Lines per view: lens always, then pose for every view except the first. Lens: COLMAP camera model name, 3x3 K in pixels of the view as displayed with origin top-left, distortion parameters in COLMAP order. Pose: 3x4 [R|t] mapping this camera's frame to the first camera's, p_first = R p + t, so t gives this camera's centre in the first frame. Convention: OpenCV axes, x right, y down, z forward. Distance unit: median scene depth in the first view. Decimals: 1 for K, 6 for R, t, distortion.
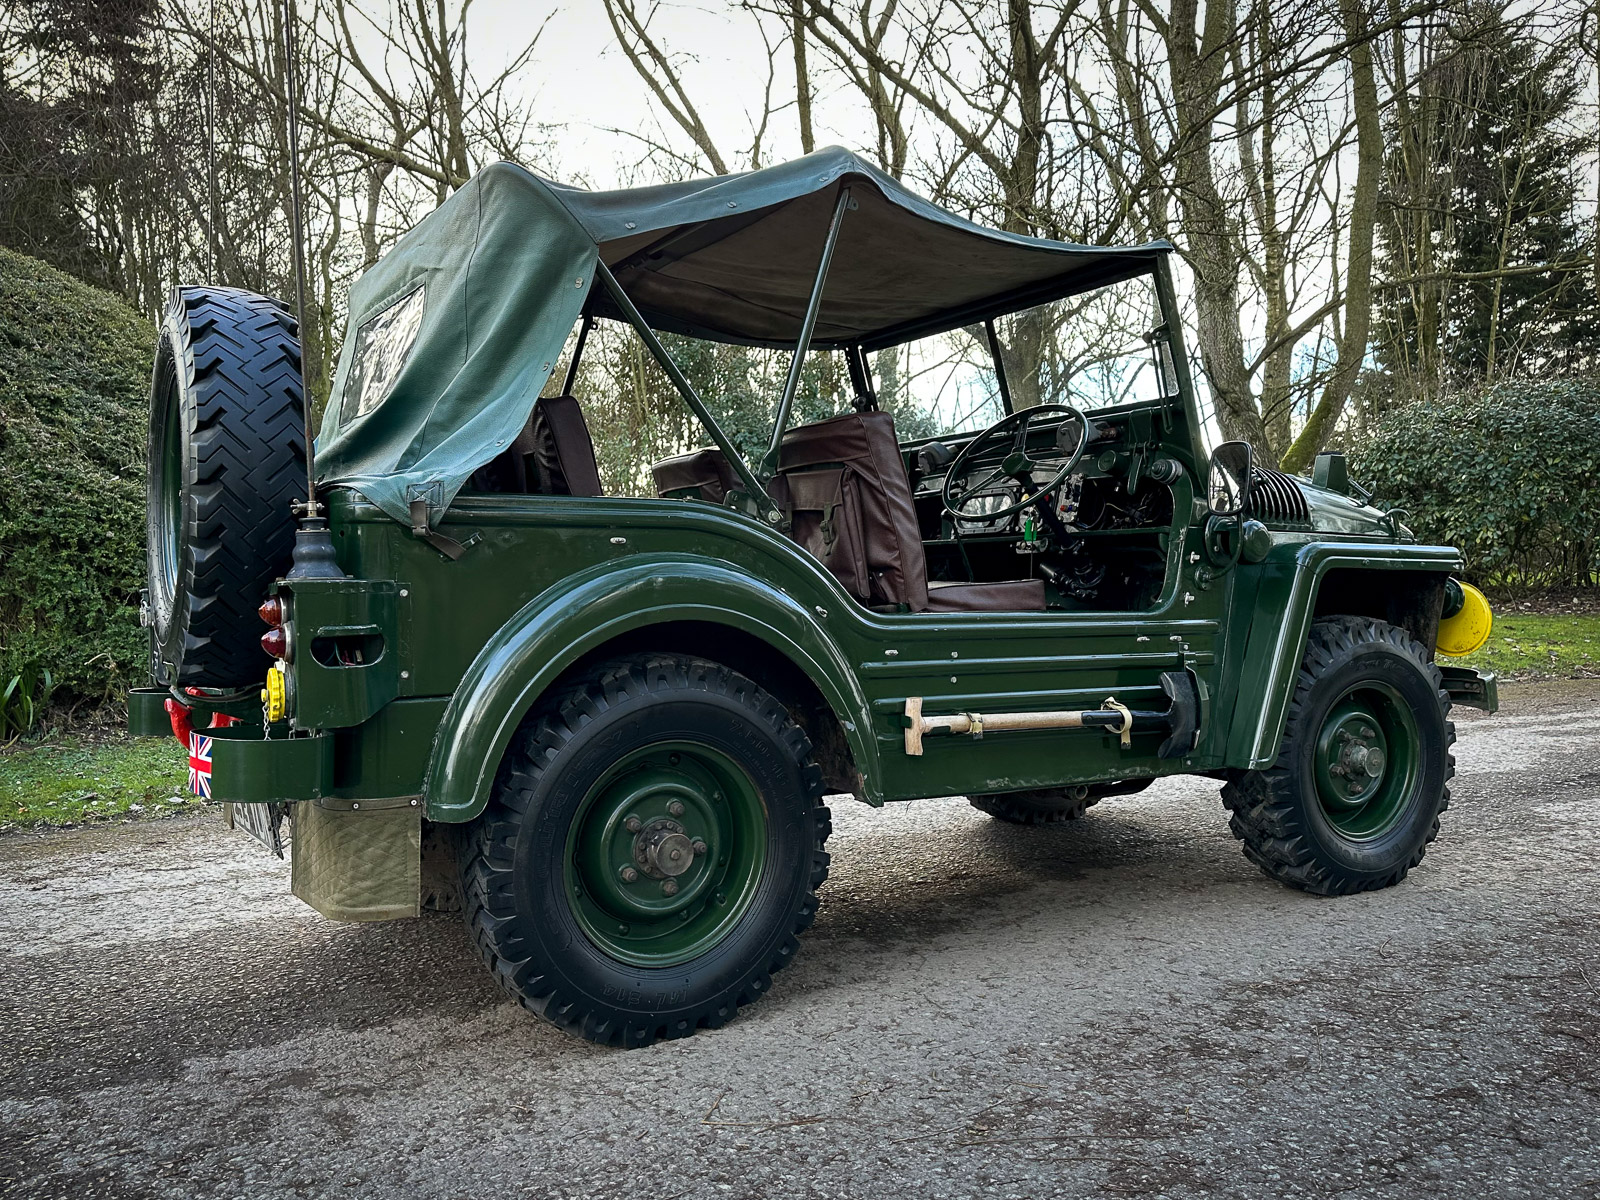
lens RADIAL K [[1308.1, 0, 776.5], [0, 1308.1, 600.7], [0, 0, 1]] dist [0.113962, -0.141194]
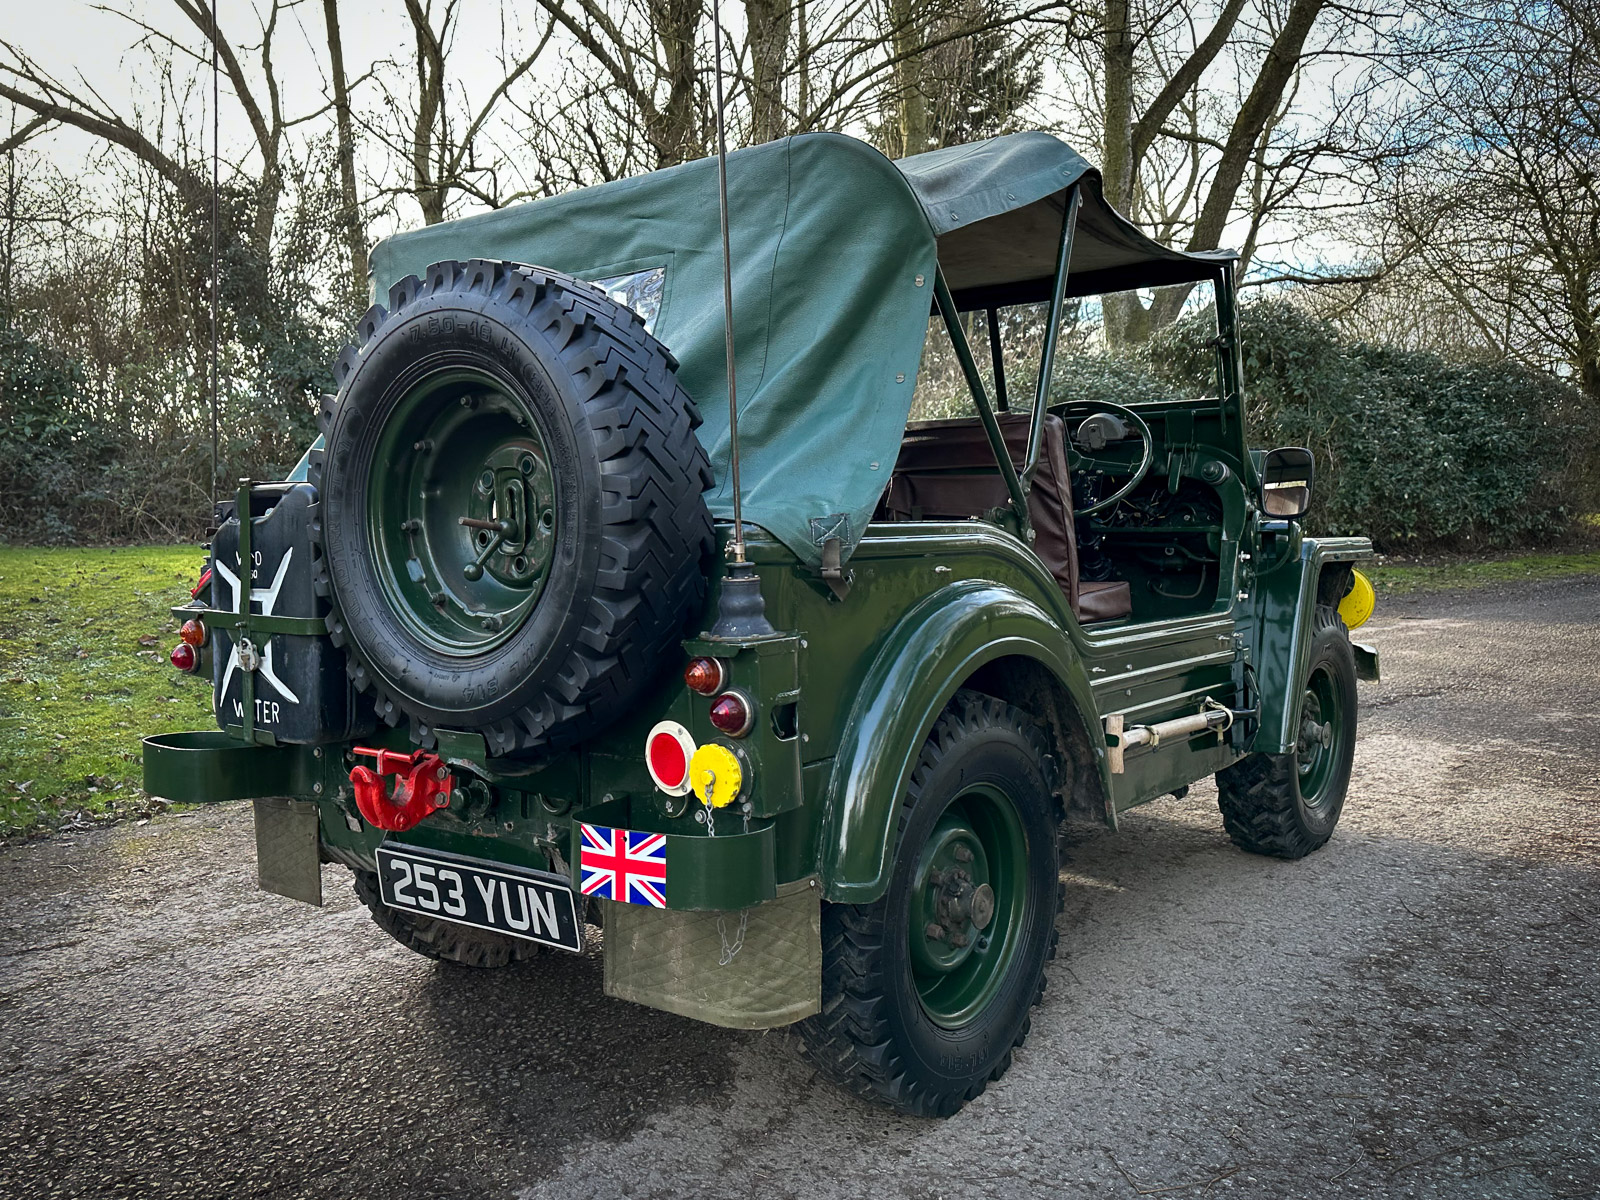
lens RADIAL K [[1333.0, 0, 741.0], [0, 1333.0, 598.6], [0, 0, 1]] dist [0.090388, -0.122686]
pose [[0.936453, -0.022594, 0.350066, -0.510192], [0.006080, 0.998819, 0.048202, -0.063263], [-0.350742, -0.043011, 0.935484, 0.163474]]
